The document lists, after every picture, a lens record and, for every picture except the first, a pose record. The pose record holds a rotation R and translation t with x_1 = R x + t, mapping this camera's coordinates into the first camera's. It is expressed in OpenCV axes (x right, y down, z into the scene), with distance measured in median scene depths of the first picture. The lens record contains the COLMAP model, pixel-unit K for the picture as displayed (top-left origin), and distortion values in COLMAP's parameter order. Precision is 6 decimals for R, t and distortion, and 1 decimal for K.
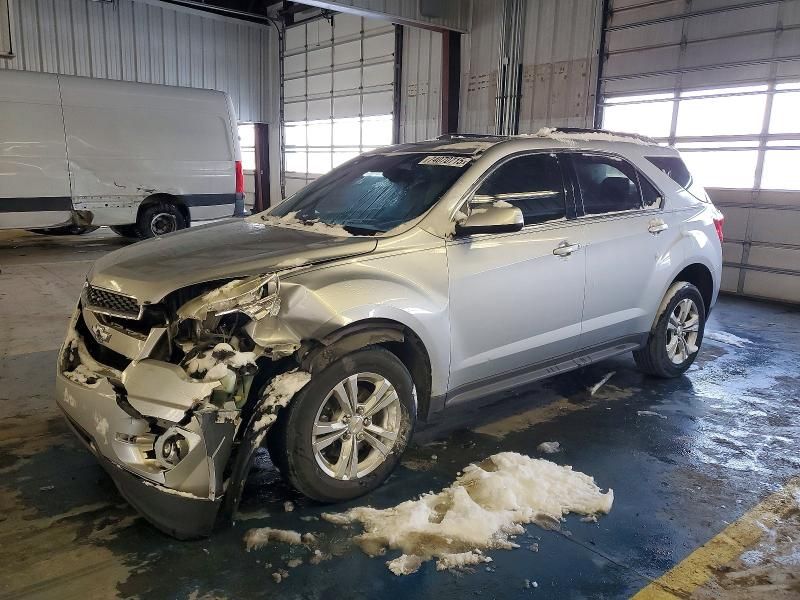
lens RADIAL K [[617.0, 0, 400.0], [0, 617.0, 300.0], [0, 0, 1]] dist [-0.001674, -0.001695]
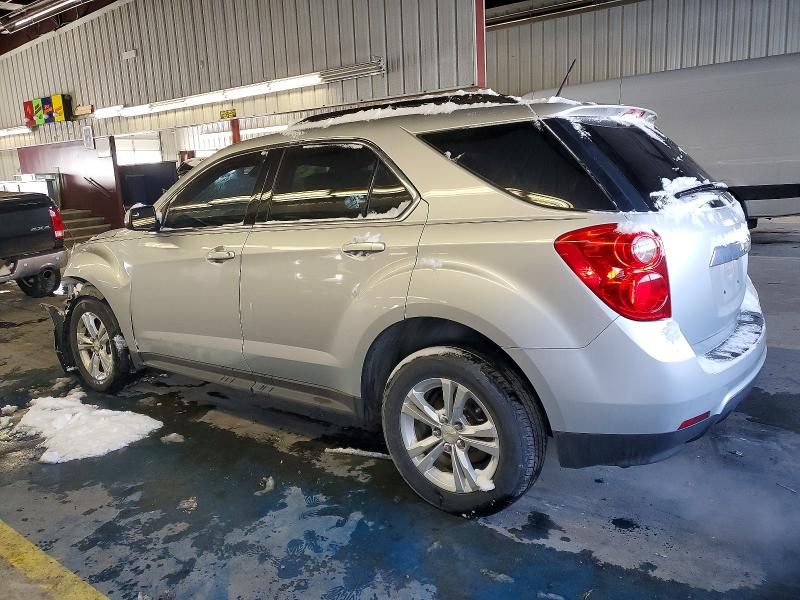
lens RADIAL K [[648.3, 0, 400.0], [0, 648.3, 300.0], [0, 0, 1]] dist [0.006622, 0.004416]
pose [[0.221871, 0.155583, -0.962584, 1.174613], [-0.146864, 0.981259, 0.124749, -0.162204], [0.963952, 0.113691, 0.240563, 0.934250]]
